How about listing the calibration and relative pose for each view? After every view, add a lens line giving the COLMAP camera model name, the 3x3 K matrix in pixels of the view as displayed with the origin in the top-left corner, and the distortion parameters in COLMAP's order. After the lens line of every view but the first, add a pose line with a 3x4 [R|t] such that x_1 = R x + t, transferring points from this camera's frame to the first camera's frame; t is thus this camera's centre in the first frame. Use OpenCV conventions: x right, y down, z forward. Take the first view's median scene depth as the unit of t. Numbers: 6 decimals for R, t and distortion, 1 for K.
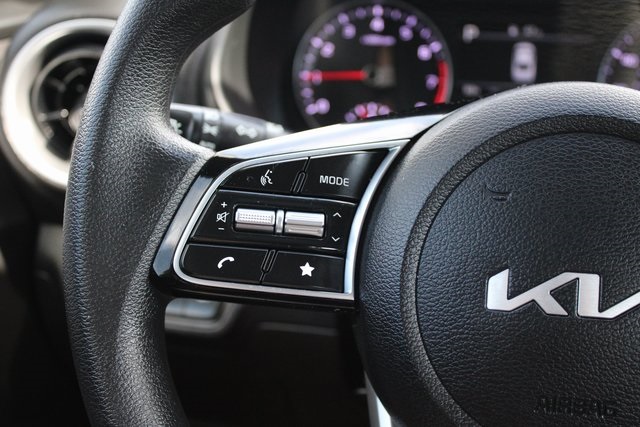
lens RADIAL K [[953.2, 0, 320.9], [0, 953.2, 210.6], [0, 0, 1]] dist [-0.004009, 0.000000]
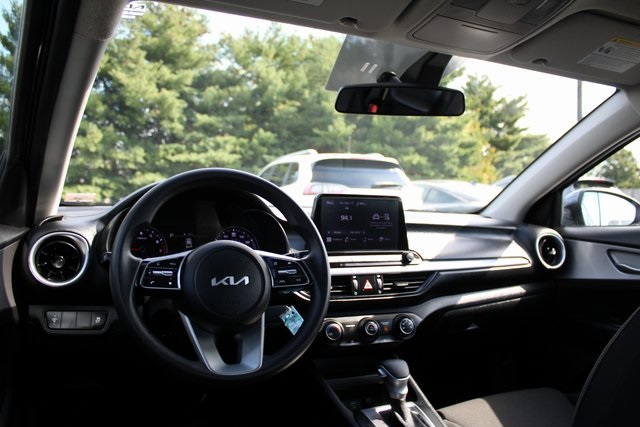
lens RADIAL K [[527.2, 0, 319.7], [0, 527.2, 213.3], [0, 0, 1]] dist [-0.114554, 0.027145]
pose [[0.847658, -0.006109, 0.530508, -0.762993], [0.134504, 0.969740, -0.203747, 0.359059], [-0.513210, 0.244063, 0.822830, -1.538025]]
